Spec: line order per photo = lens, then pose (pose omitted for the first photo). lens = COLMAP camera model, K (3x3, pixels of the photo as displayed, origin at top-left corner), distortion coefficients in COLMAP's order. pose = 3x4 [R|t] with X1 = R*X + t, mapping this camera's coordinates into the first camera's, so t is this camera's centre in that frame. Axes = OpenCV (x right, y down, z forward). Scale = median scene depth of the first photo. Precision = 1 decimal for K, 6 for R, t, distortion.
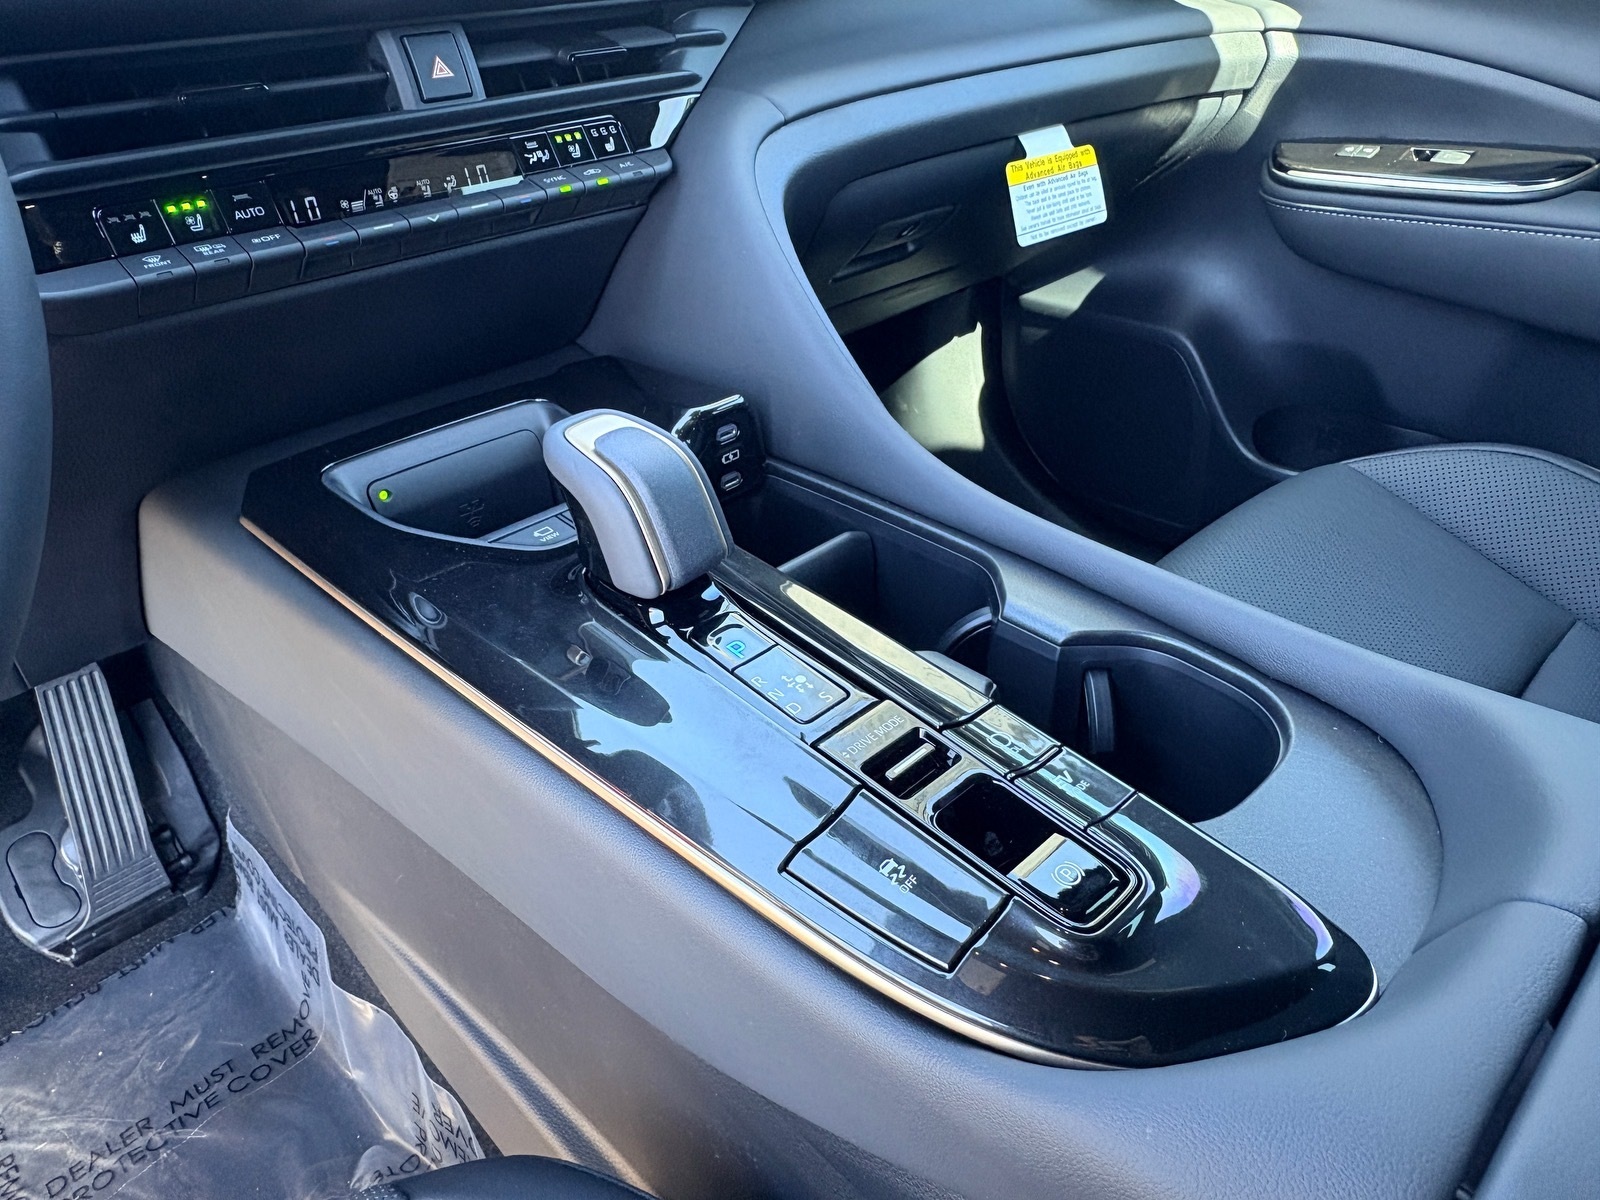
lens RADIAL K [[949.4, 0, 800.0], [0, 949.4, 600.0], [0, 0, 1]] dist [0.002197, 0.002402]
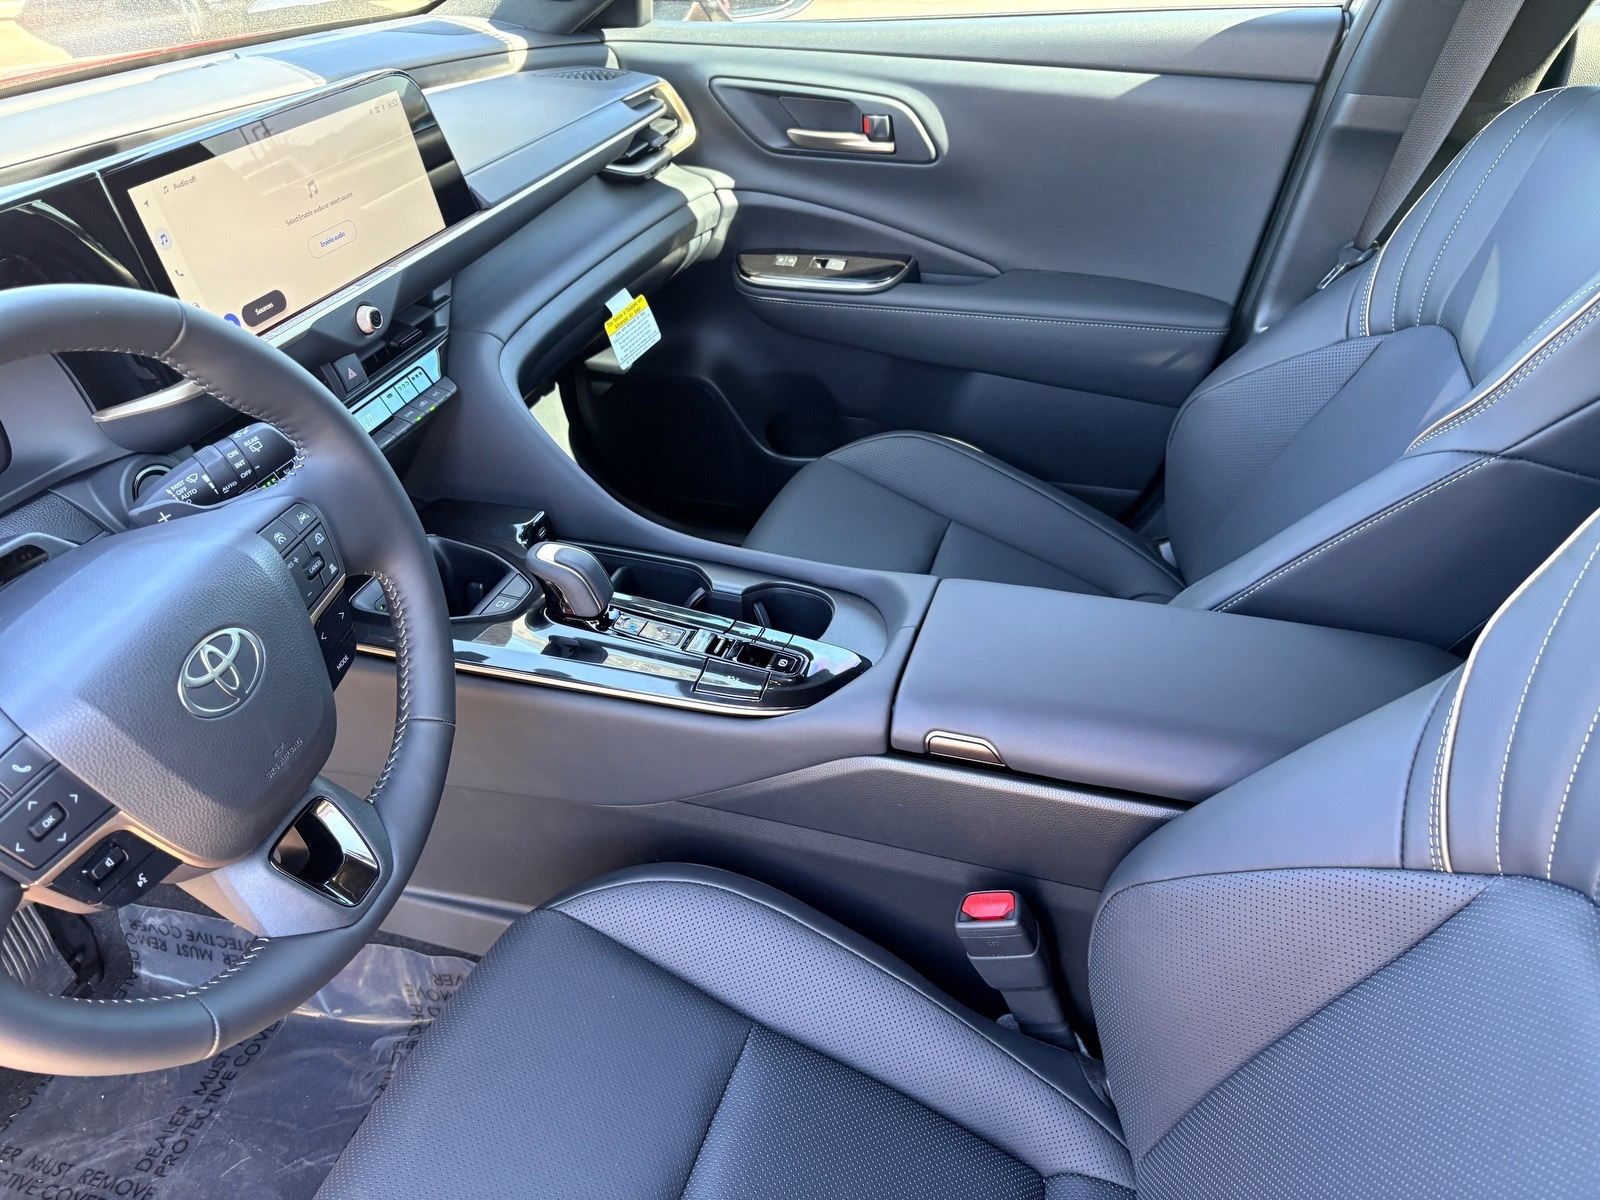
lens RADIAL K [[1189.5, 0, 800.0], [0, 1189.5, 600.0], [0, 0, 1]] dist [0.016203, -0.015762]
pose [[0.864891, -0.243916, 0.438713, -0.445924], [0.238821, 0.968697, 0.067758, -0.052699], [-0.441507, 0.046171, 0.896069, -0.845952]]
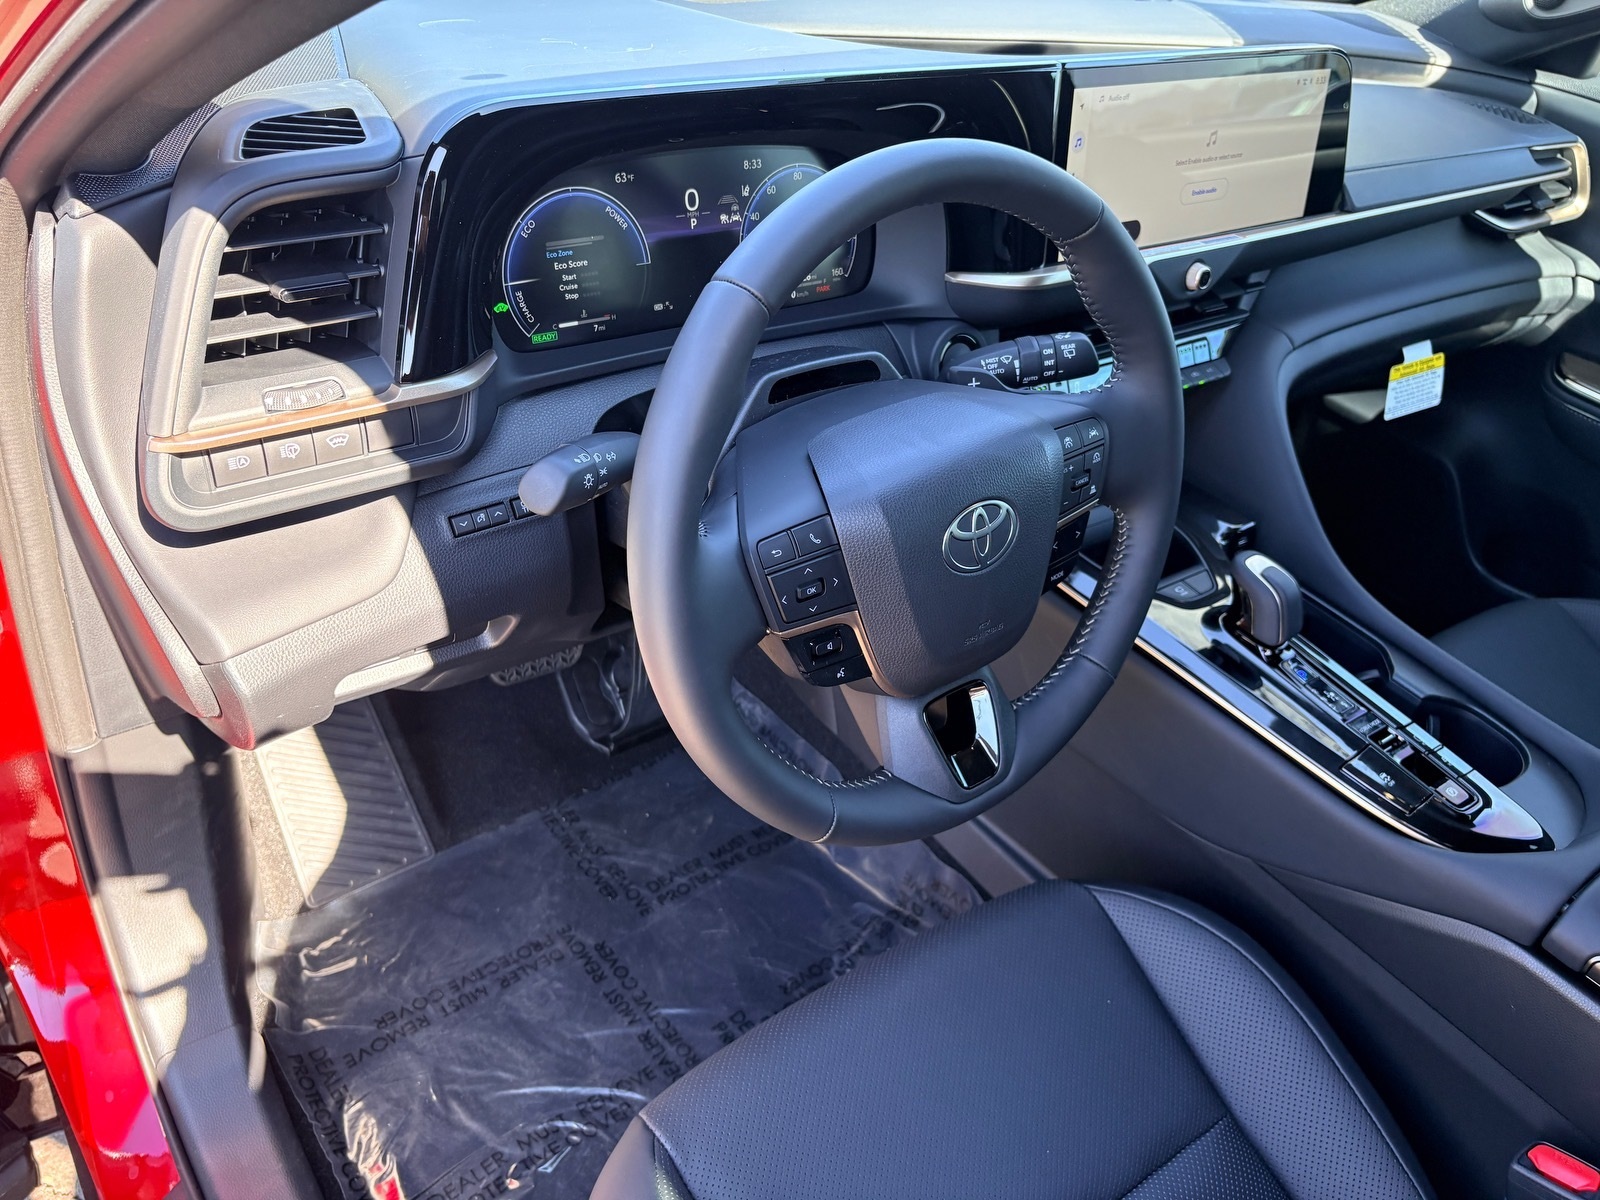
lens RADIAL K [[1189.5, 0, 800.0], [0, 1189.5, 600.0], [0, 0, 1]] dist [0.016203, -0.015762]
pose [[0.977283, 0.210473, 0.024884, -0.592743], [-0.211713, 0.974906, 0.068816, -0.028505], [-0.009775, -0.072521, 0.997319, -0.798487]]
